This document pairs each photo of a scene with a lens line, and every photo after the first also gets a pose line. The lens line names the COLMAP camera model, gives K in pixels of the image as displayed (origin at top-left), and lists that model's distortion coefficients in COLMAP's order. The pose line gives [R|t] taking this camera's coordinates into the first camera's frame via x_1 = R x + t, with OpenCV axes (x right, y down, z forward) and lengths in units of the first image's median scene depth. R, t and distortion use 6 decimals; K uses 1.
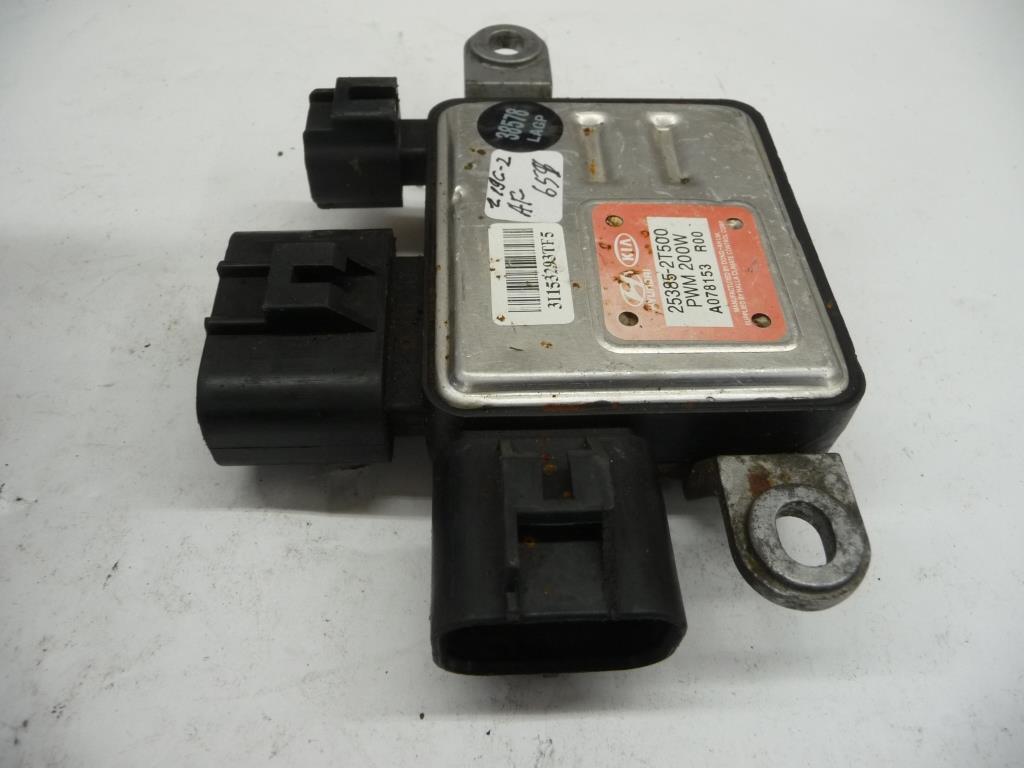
lens RADIAL K [[833.1, 0, 512.0], [0, 833.1, 384.0], [0, 0, 1]] dist [-0.066946, 0.000403]
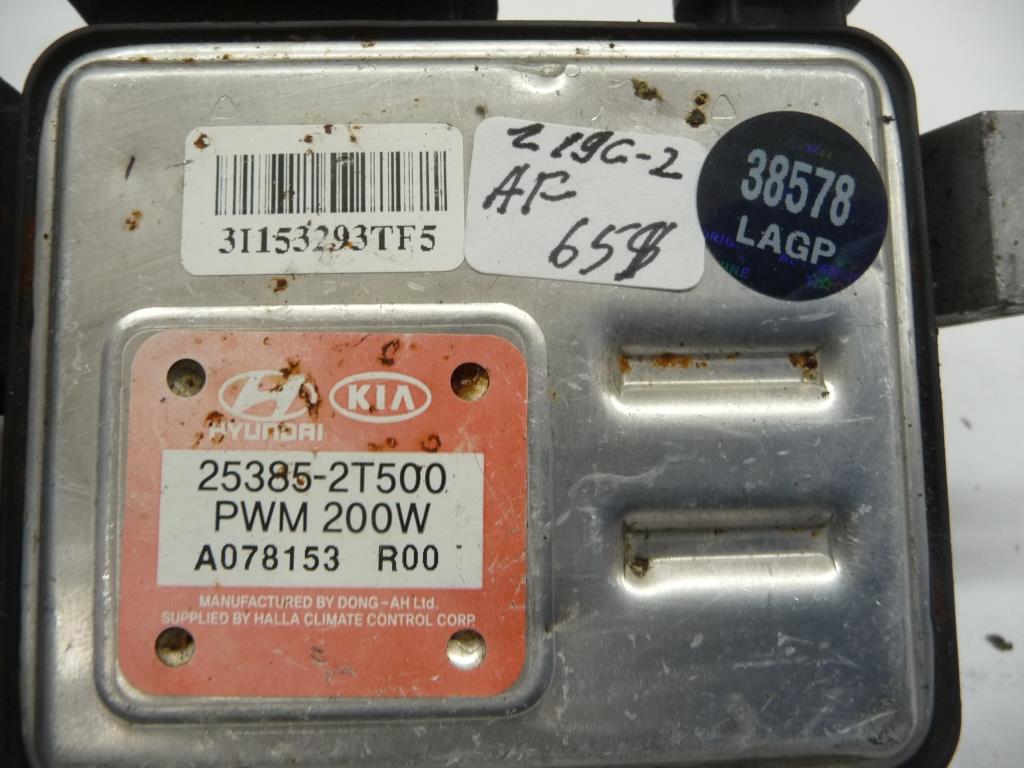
lens RADIAL K [[833.1, 0, 512.0], [0, 833.1, 384.0], [0, 0, 1]] dist [-0.066946, 0.000403]
pose [[-0.026530, 0.989350, -0.143118, 0.196882], [-0.819330, 0.060502, 0.570121, -0.497149], [0.572708, 0.132386, 0.808999, 0.654708]]
